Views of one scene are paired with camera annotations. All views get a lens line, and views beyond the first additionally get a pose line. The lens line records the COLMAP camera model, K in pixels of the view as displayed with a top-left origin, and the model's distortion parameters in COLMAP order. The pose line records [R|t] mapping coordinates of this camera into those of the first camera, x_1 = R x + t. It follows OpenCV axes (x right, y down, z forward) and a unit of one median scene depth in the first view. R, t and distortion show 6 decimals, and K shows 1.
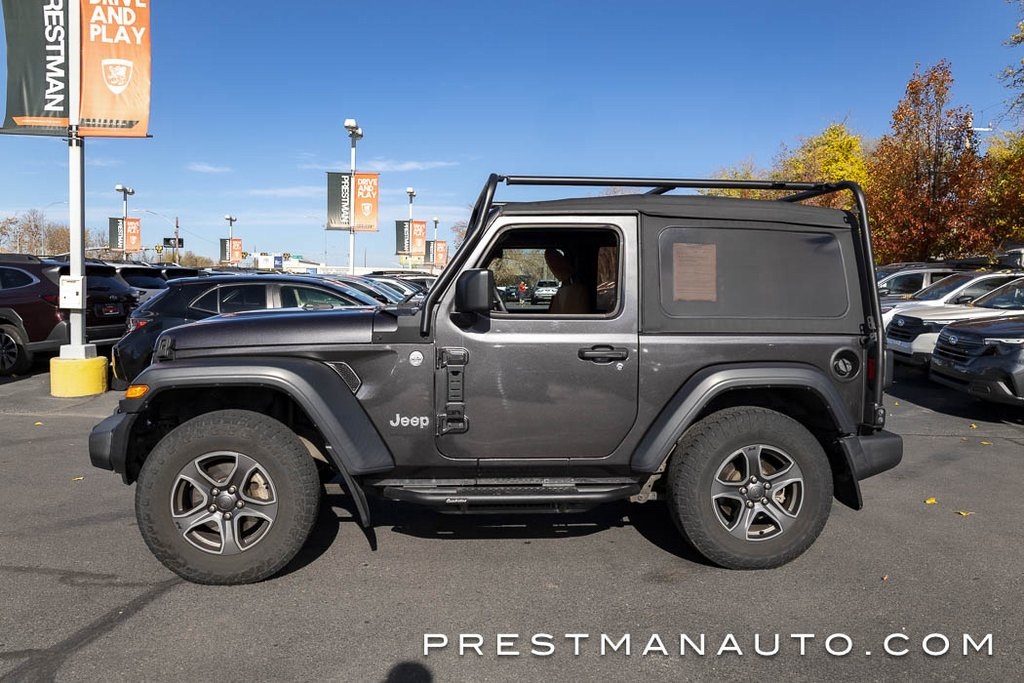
lens RADIAL K [[771.6, 0, 512.0], [0, 771.6, 341.5], [0, 0, 1]] dist [-0.000248, -0.000970]
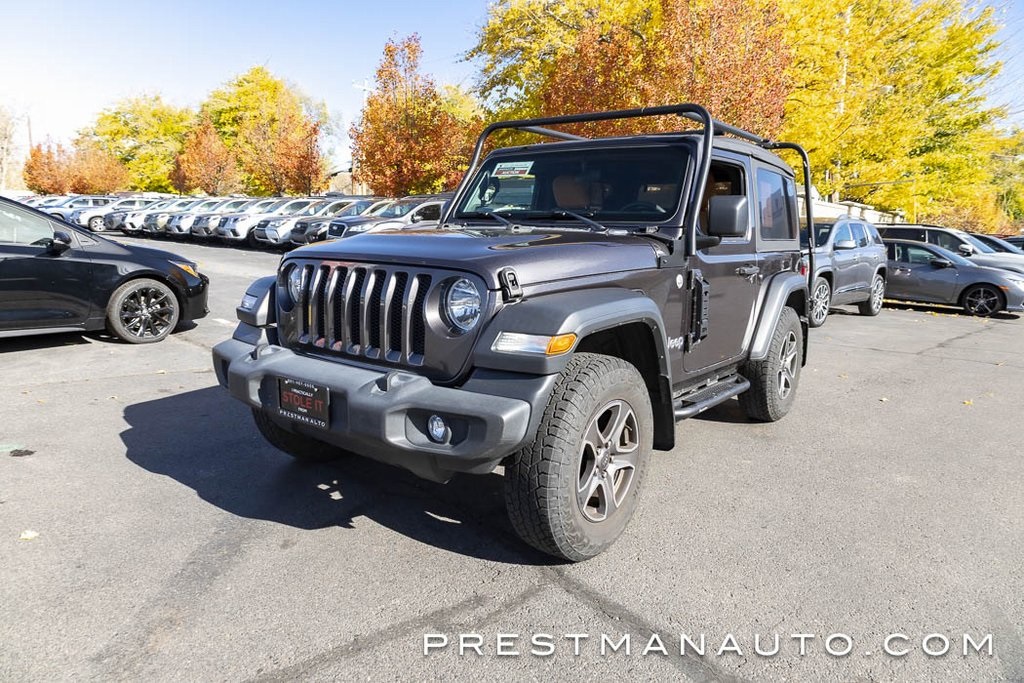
lens RADIAL K [[665.8, 0, 529.7], [0, 665.8, 339.6], [0, 0, 1]] dist [-0.003549, 0.004105]
pose [[0.678236, -0.115696, 0.725680, -0.908288], [0.030025, 0.991066, 0.129946, -0.020725], [-0.734231, -0.066345, 0.675650, 0.548666]]
